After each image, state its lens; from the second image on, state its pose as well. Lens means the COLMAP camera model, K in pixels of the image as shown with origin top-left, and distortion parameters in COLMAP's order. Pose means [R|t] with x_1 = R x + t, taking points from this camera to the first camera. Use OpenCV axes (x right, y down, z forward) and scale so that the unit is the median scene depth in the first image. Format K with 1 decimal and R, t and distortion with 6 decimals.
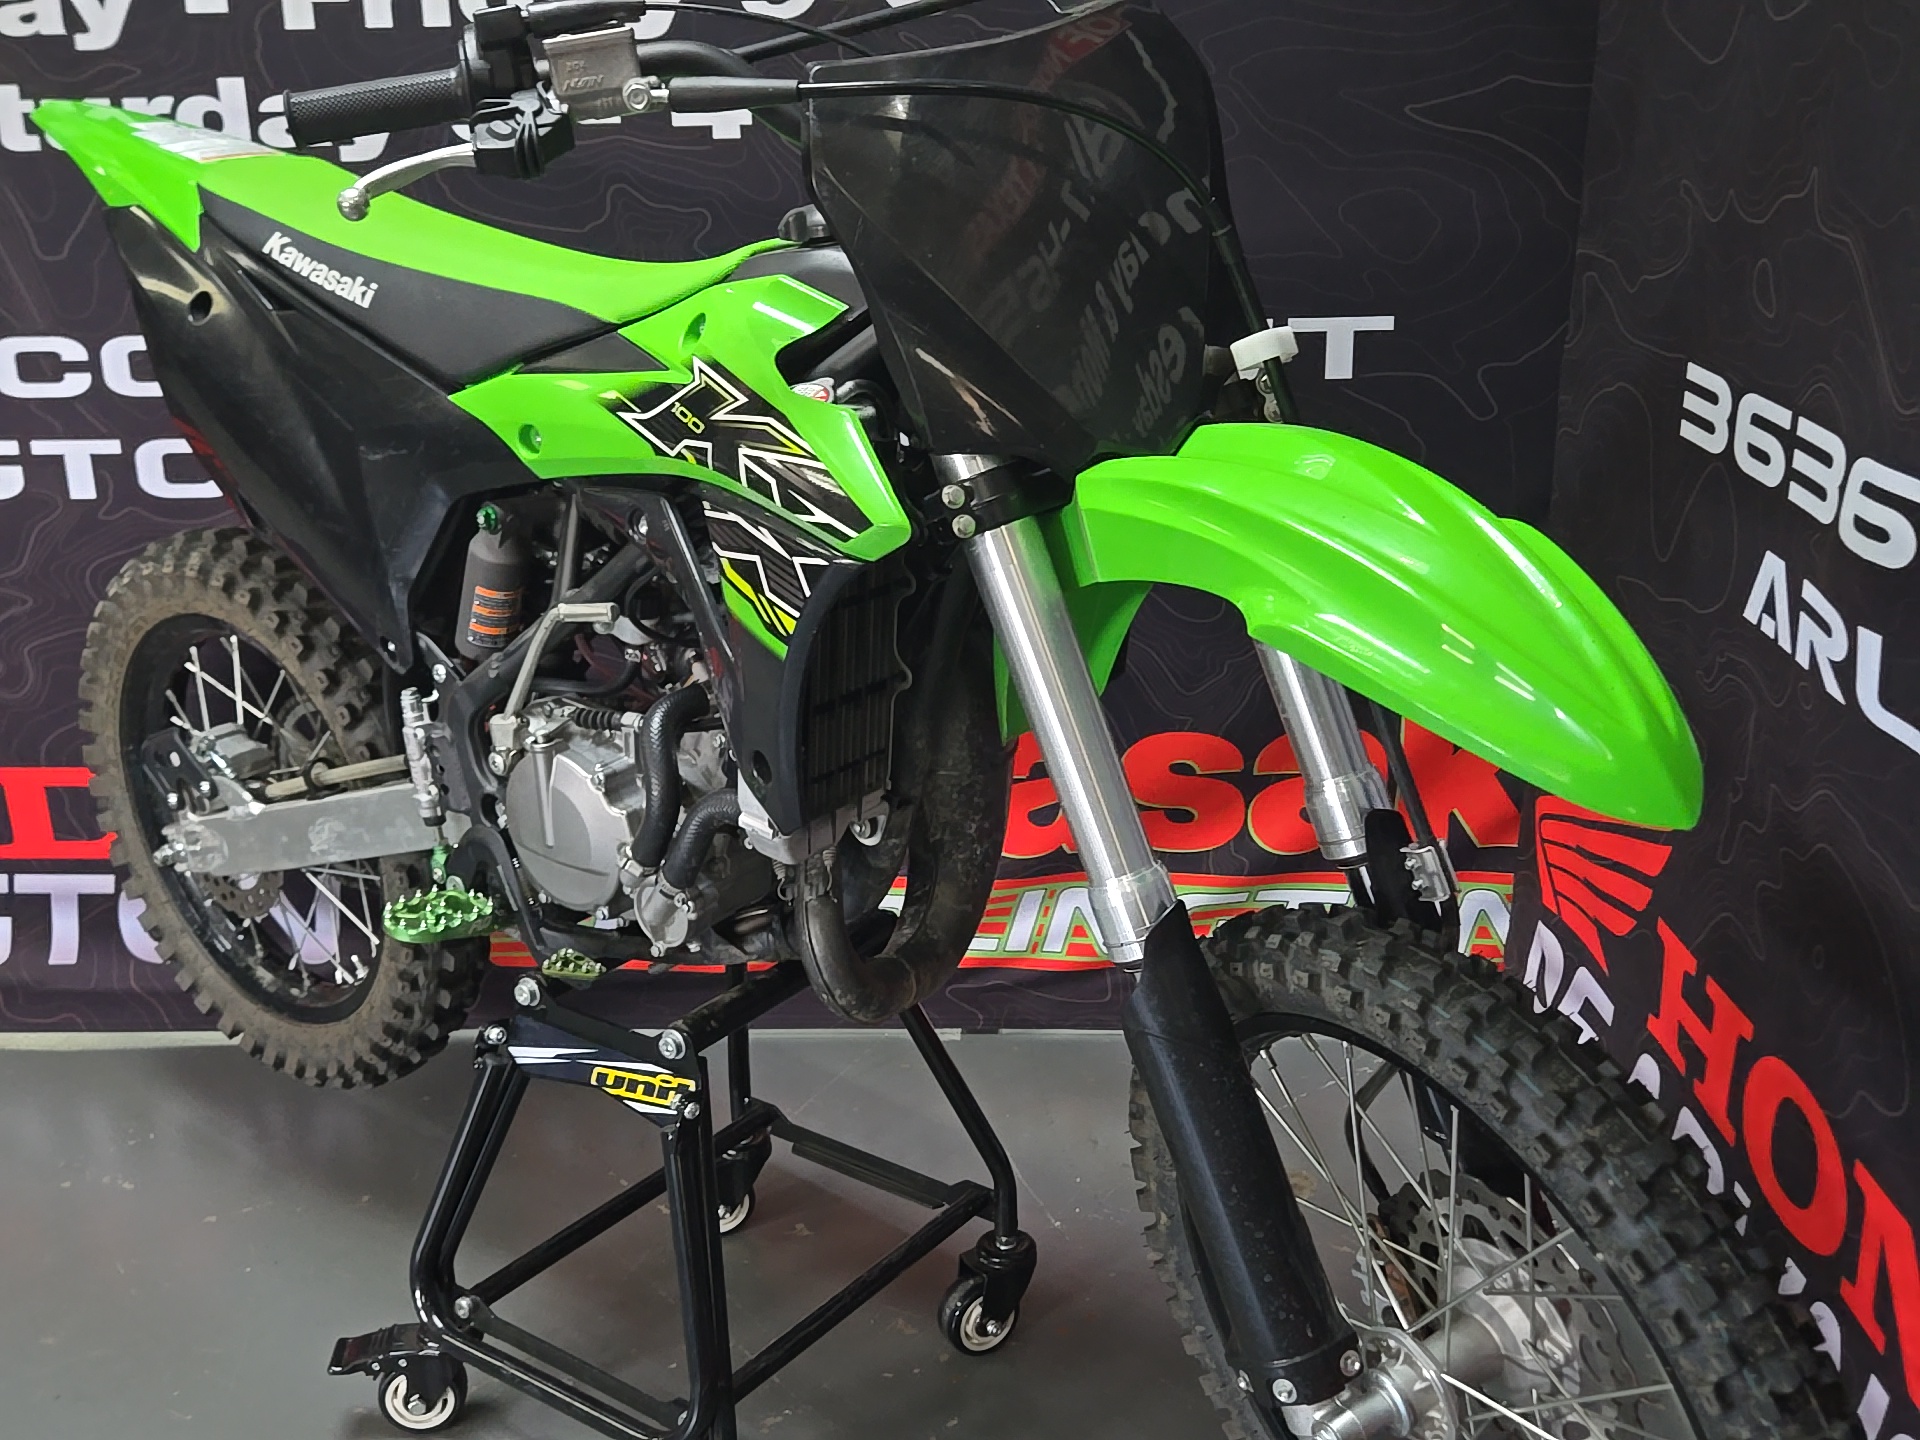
lens RADIAL K [[2022.8, 0, 936.2], [0, 2022.8, 753.7], [0, 0, 1]] dist [0.054122, 0.000000]
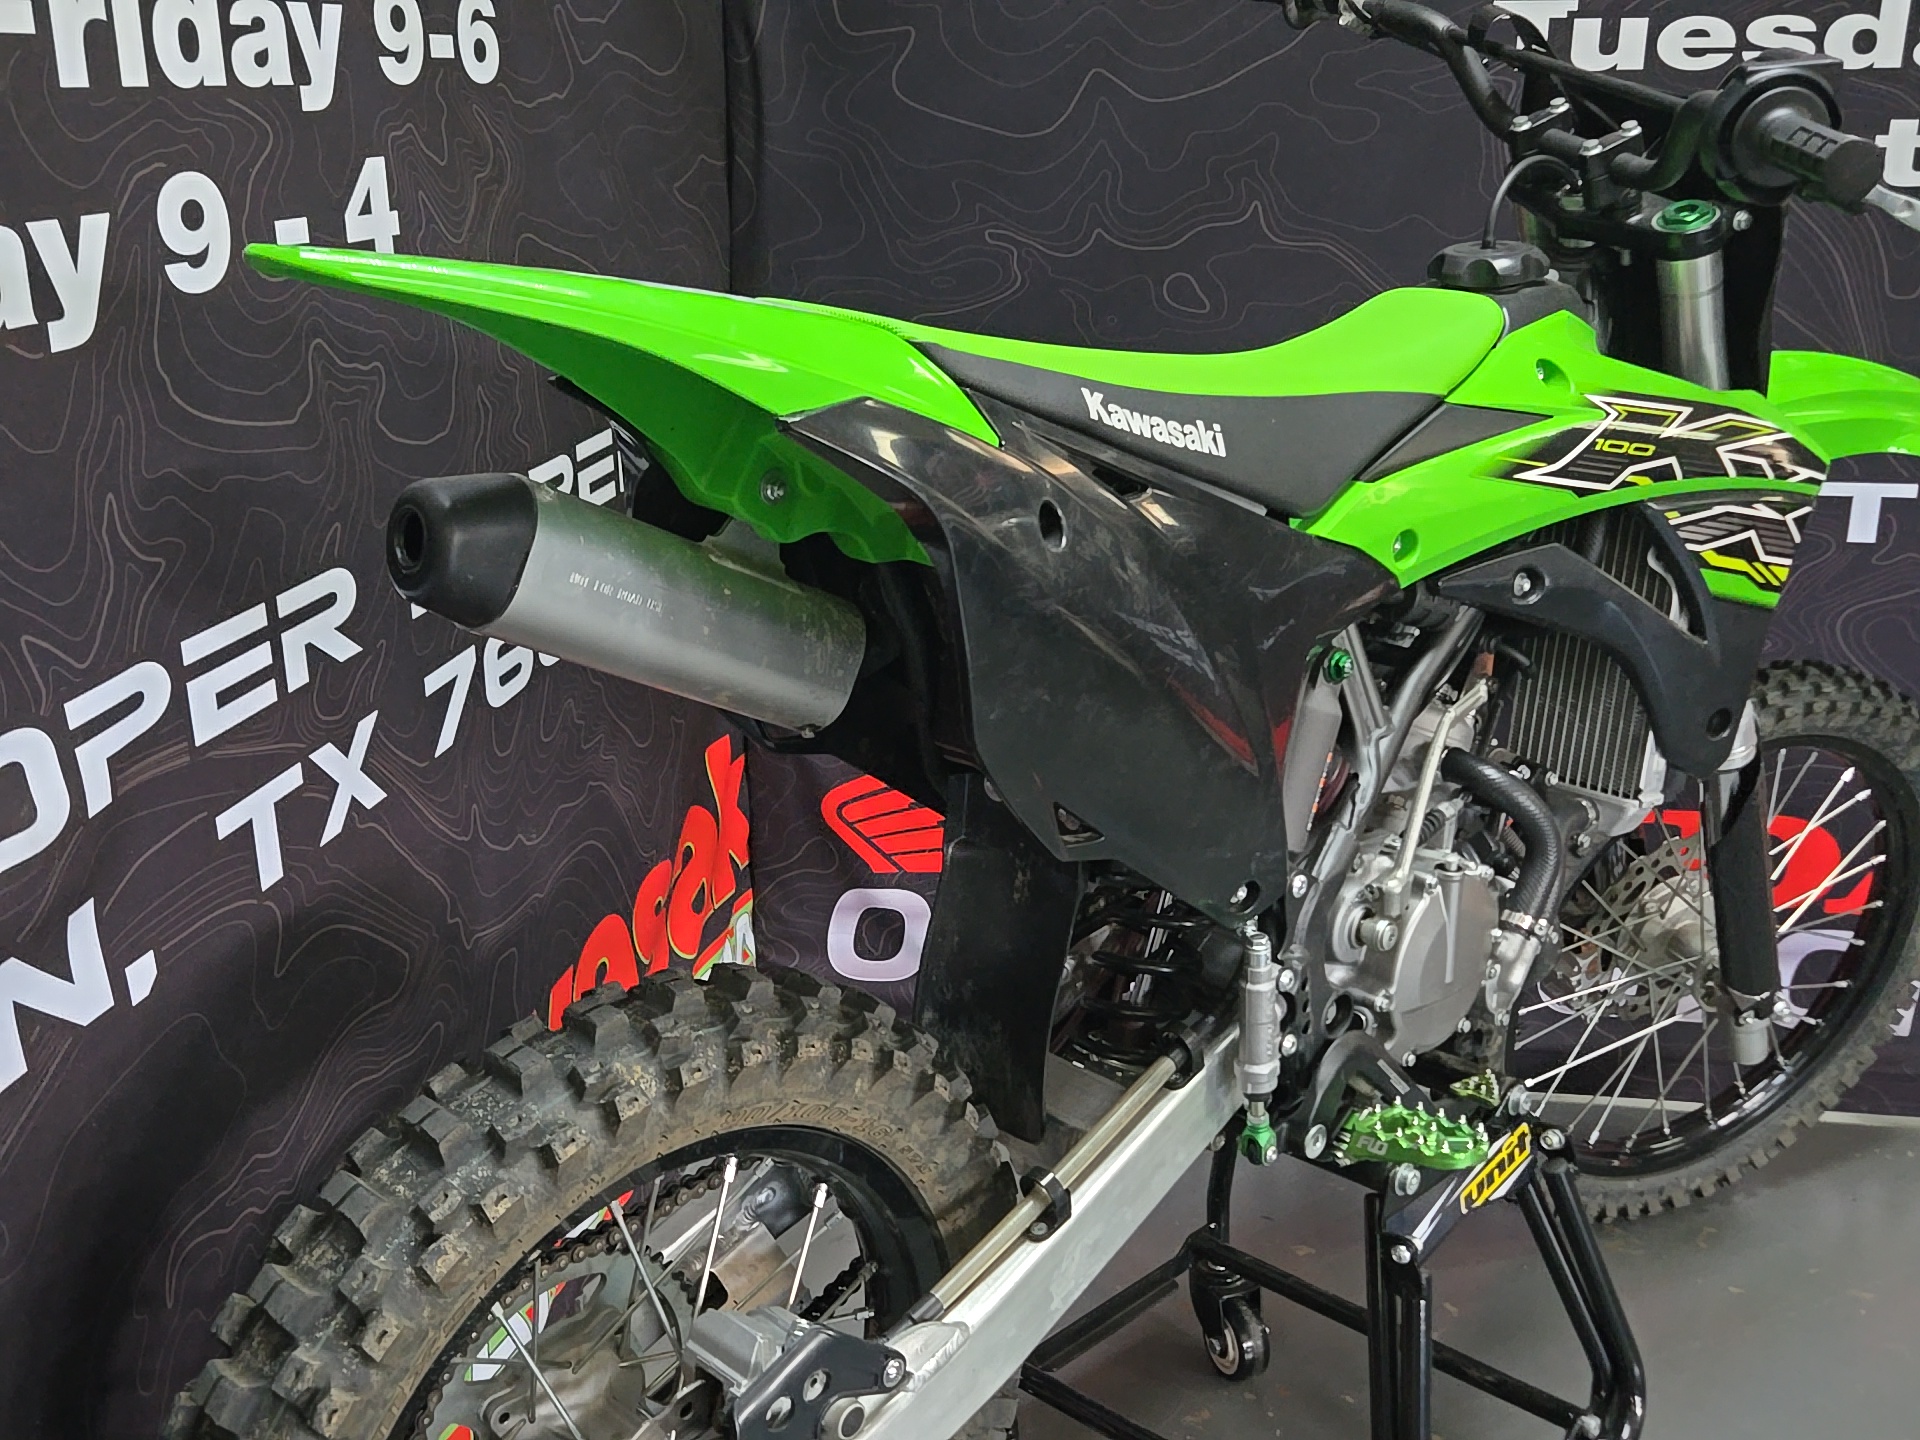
lens RADIAL K [[2022.8, 0, 899.1], [0, 2022.8, 755.3], [0, 0, 1]] dist [0.054122, 0.000000]
pose [[0.129297, -0.291888, 0.947673, -1.026114], [0.341687, 0.910280, 0.233752, -0.333156], [-0.930877, 0.293584, 0.217431, 0.982125]]
